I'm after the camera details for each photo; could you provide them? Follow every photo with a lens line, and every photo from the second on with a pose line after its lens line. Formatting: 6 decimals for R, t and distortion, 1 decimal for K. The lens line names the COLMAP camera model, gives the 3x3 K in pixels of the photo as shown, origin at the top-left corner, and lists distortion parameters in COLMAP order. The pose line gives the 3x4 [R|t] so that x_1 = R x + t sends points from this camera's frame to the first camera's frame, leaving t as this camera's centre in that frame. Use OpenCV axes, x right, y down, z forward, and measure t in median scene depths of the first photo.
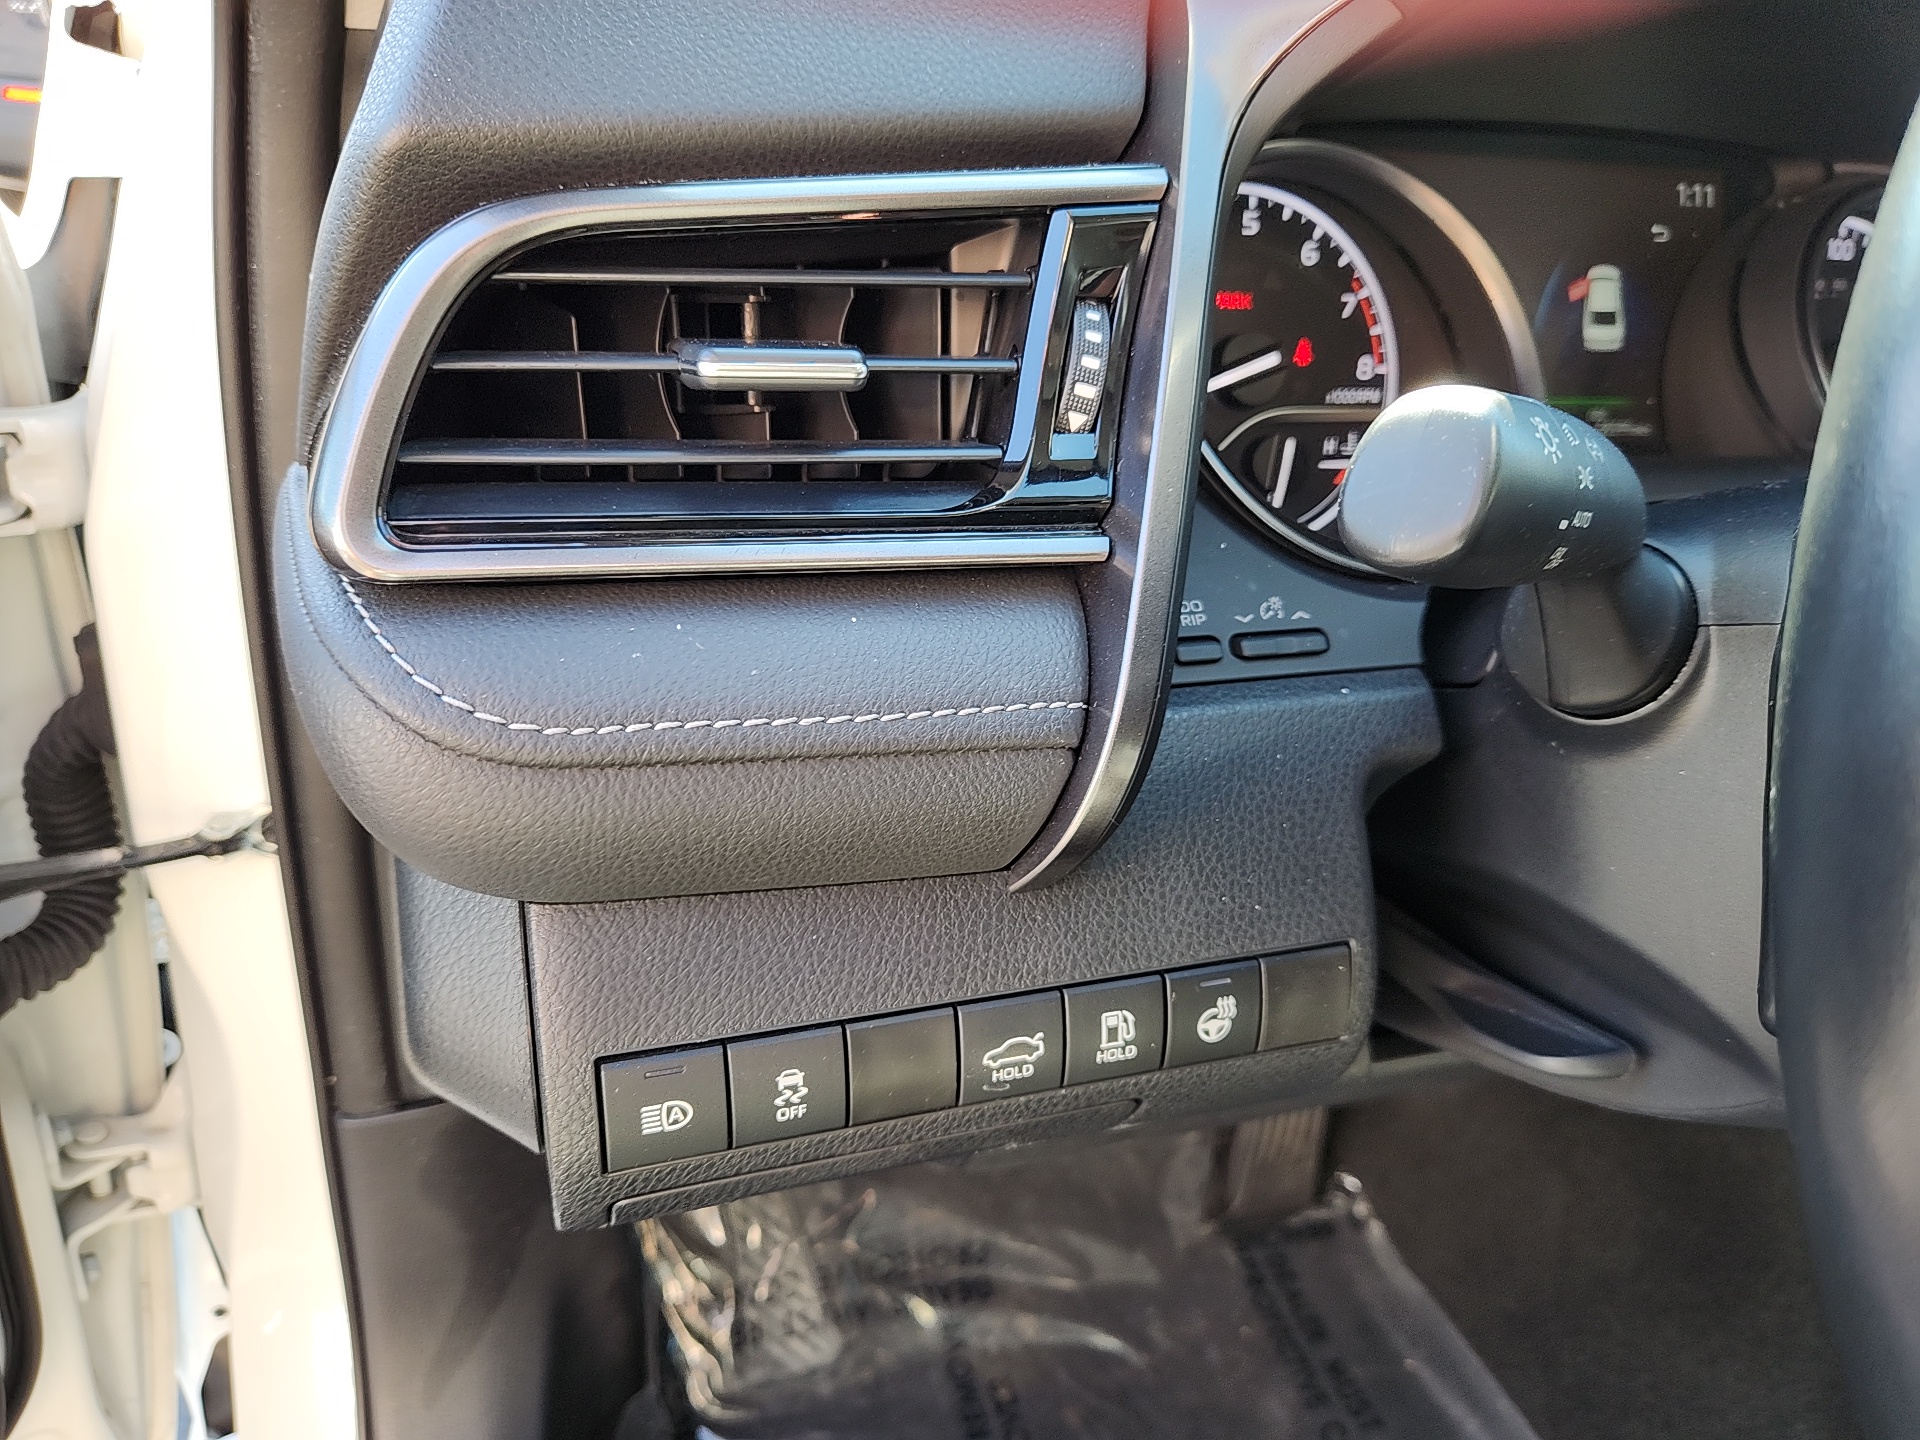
lens RADIAL K [[1319.1, 0, 973.2], [0, 1319.1, 722.7], [0, 0, 1]] dist [0.048816, -0.043156]
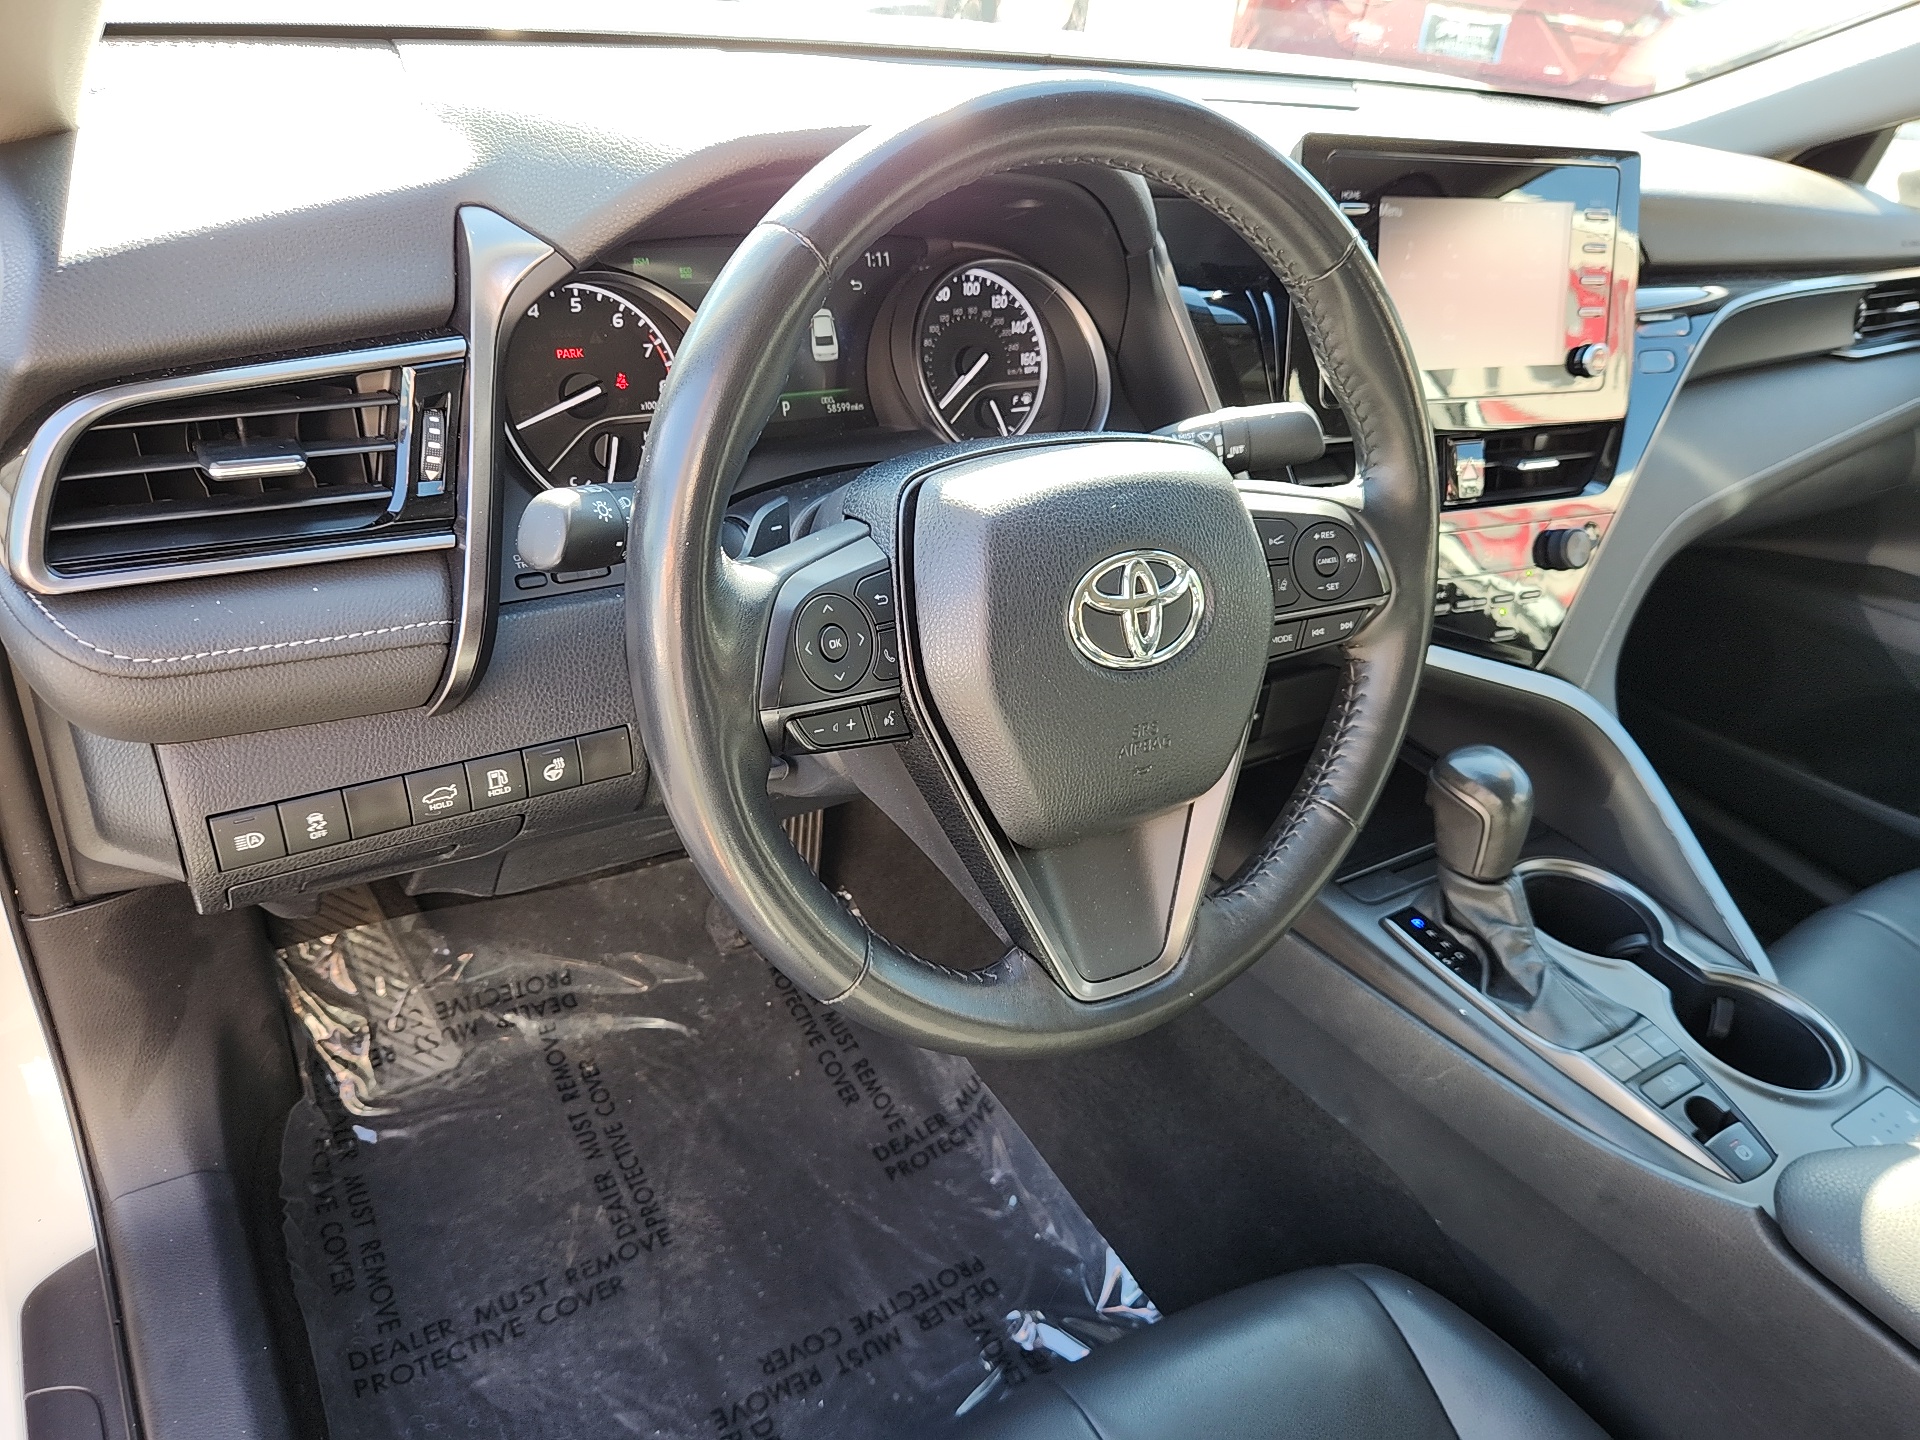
lens RADIAL K [[1319.1, 0, 972.0], [0, 1319.1, 728.9], [0, 0, 1]] dist [0.048816, -0.043156]
pose [[0.967839, -0.094909, 0.232979, 0.247313], [0.059044, 0.985934, 0.156361, -0.082011], [-0.244542, -0.137576, 0.959829, -0.783496]]
